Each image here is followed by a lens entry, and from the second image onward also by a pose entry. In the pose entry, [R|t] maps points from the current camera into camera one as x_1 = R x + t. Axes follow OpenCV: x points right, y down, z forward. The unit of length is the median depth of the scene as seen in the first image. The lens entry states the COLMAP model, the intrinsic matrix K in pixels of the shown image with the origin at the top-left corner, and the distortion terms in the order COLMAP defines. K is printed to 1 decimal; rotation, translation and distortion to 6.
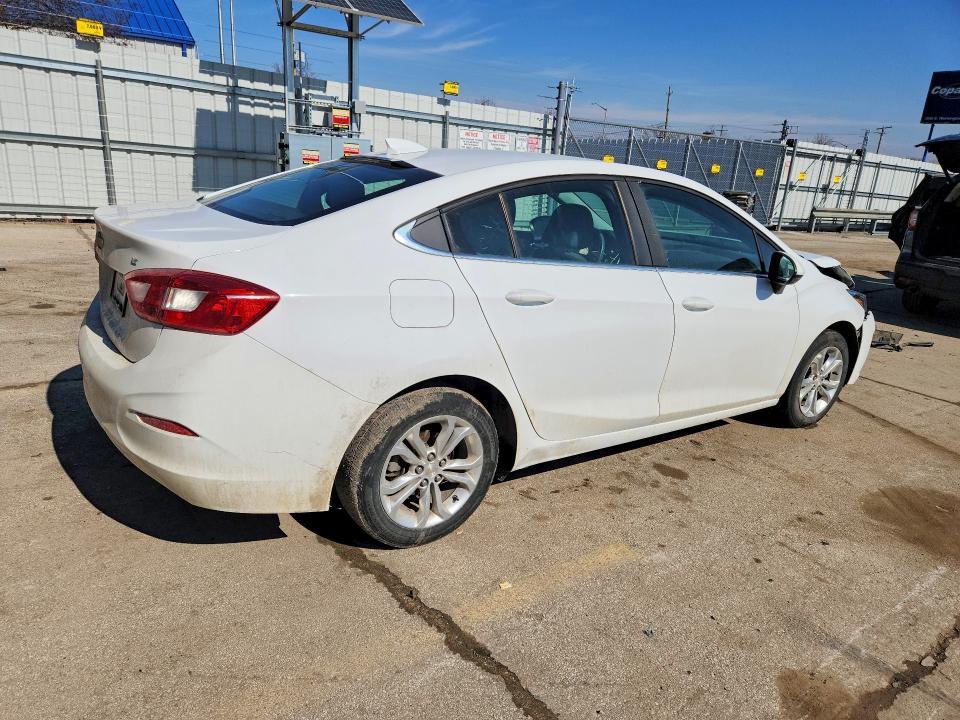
lens RADIAL K [[613.3, 0, 485.8], [0, 613.3, 333.8], [0, 0, 1]] dist [0.064336, -0.050080]
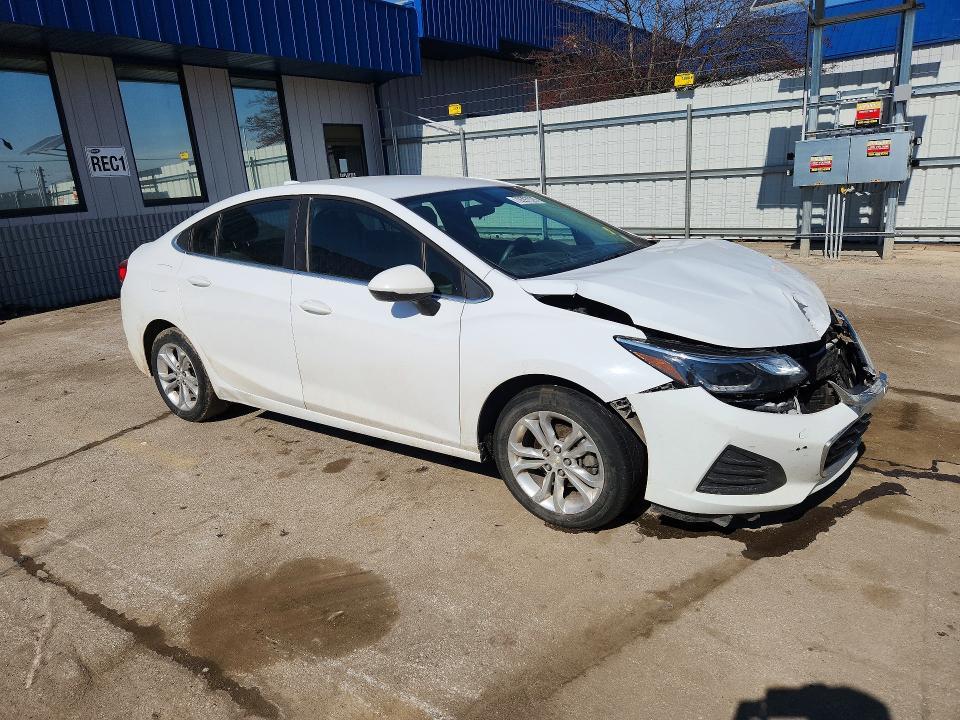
lens RADIAL K [[613.3, 0, 485.8], [0, 613.3, 333.8], [0, 0, 1]] dist [0.064336, -0.050080]
pose [[0.383859, 0.132632, -0.913817, 1.094321], [-0.157581, 0.984523, 0.076700, -0.100939], [0.909847, 0.114558, 0.398818, 0.638524]]
